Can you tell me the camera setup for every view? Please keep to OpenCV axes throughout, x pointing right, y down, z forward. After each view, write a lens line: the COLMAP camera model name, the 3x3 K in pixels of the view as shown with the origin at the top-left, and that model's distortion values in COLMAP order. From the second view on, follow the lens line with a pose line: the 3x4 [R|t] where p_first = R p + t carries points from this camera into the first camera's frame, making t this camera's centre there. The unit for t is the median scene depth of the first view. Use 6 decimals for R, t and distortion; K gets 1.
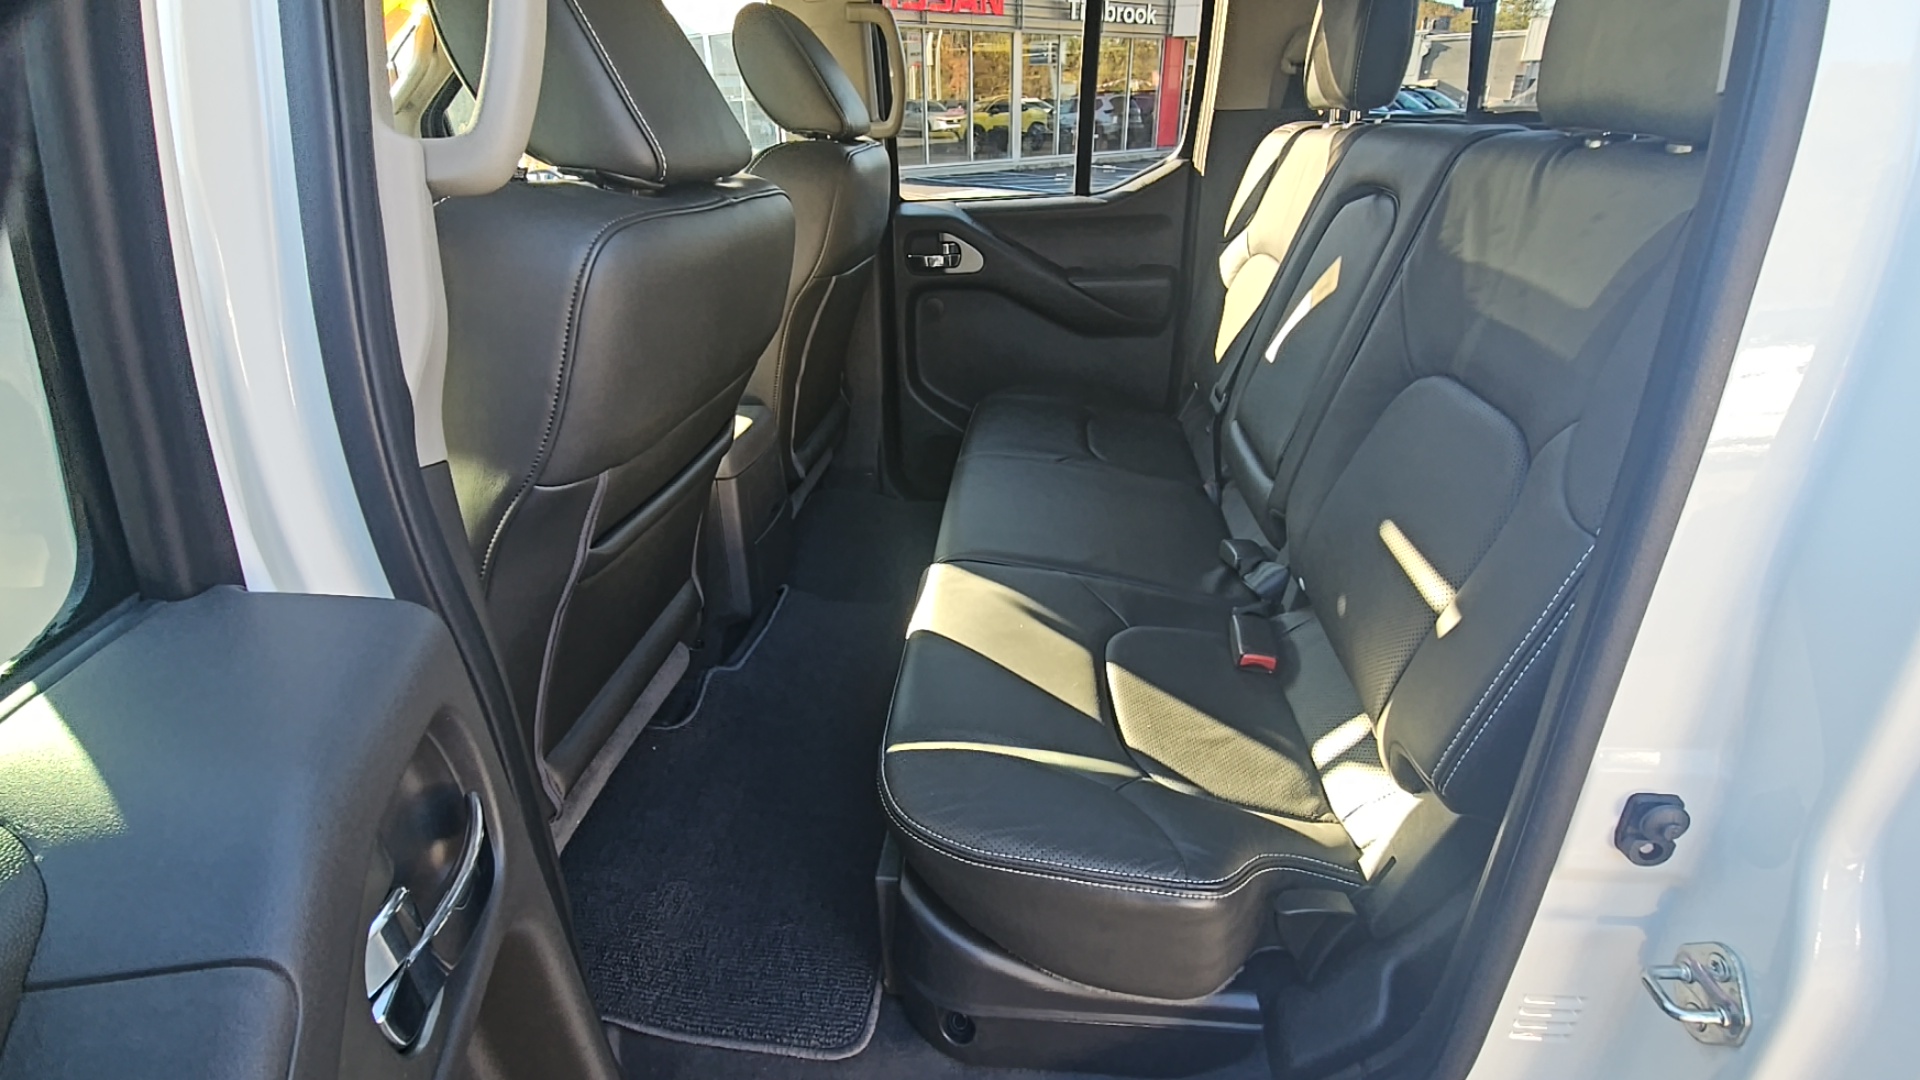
lens RADIAL K [[854.4, 0, 955.0], [0, 854.4, 532.0], [0, 0, 1]] dist [0.005401, 0.000020]
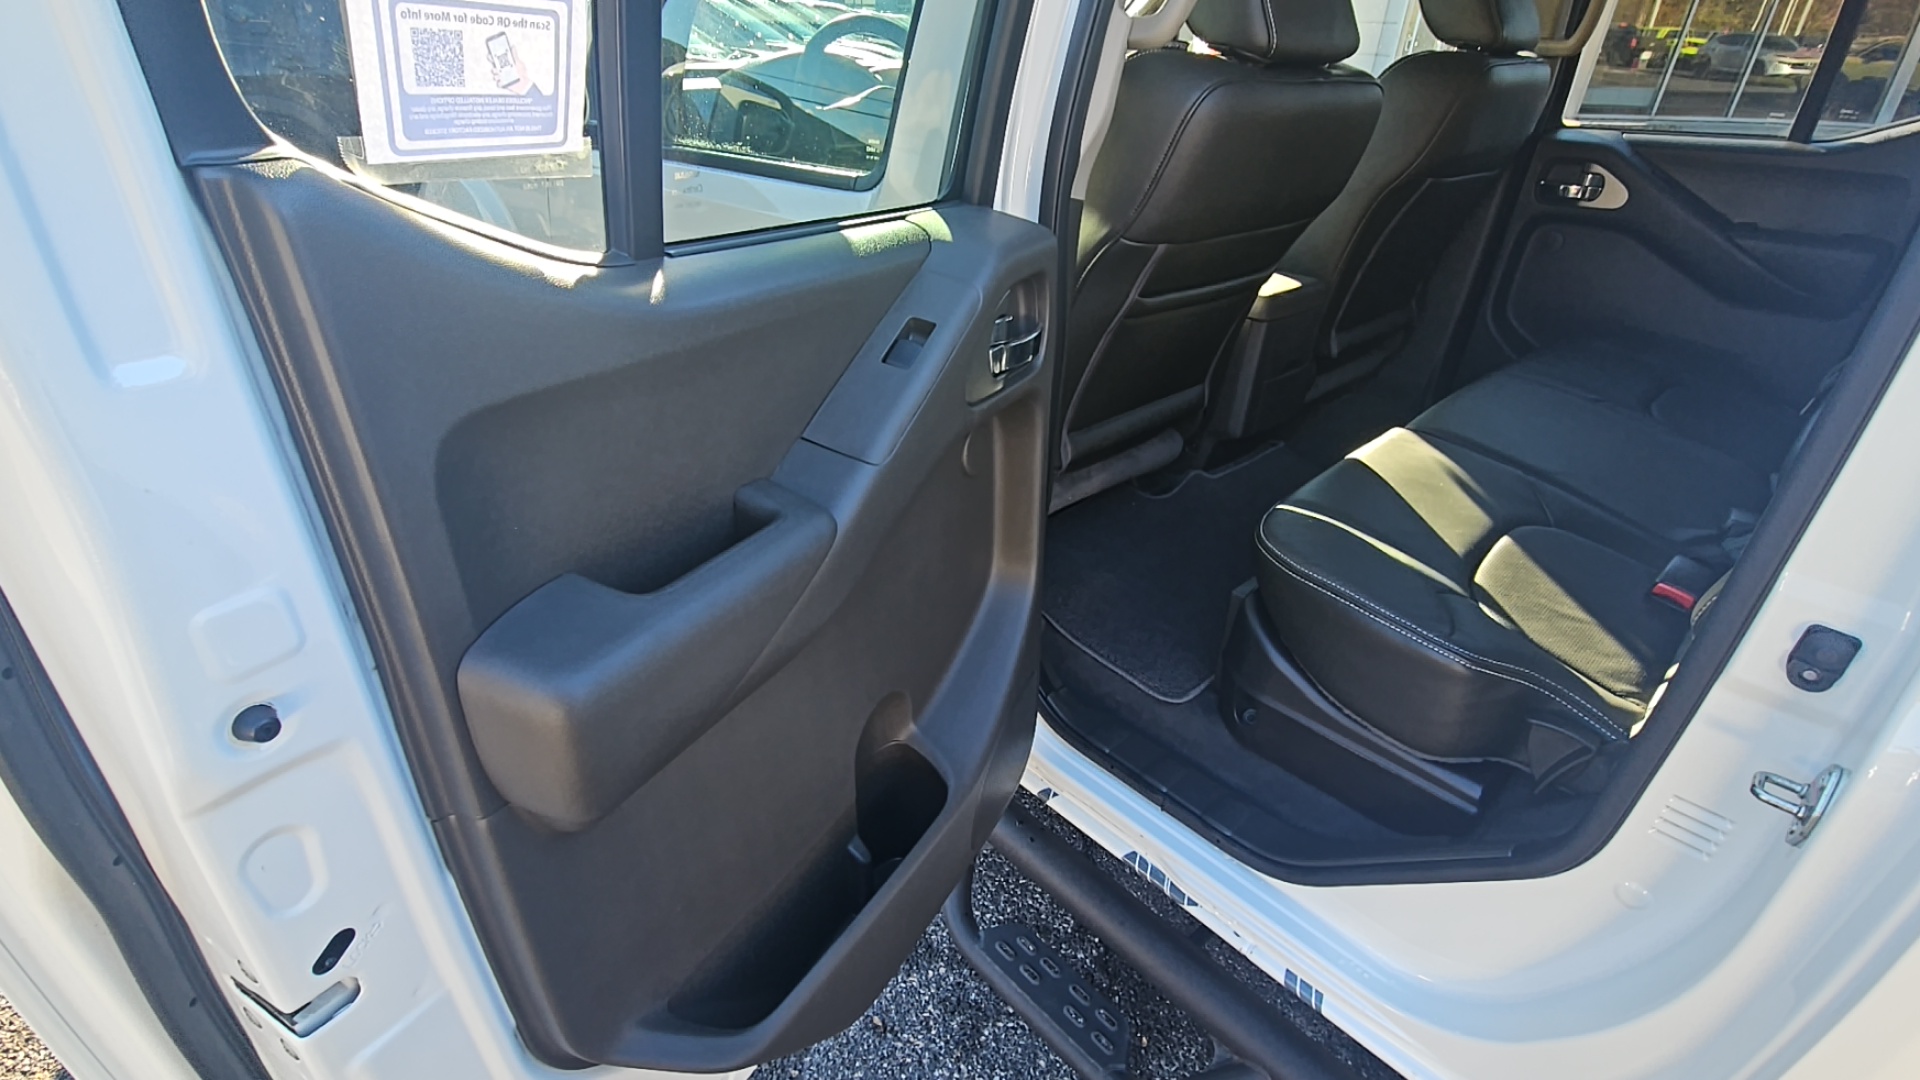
lens RADIAL K [[849.8, 0, 958.4], [0, 849.8, 532.1], [0, 0, 1]] dist [-0.000585, -0.001092]
pose [[0.746831, 0.369461, -0.552940, 0.287125], [-0.325884, 0.928118, 0.179991, 0.203673], [0.579693, 0.045771, 0.813548, -0.362382]]
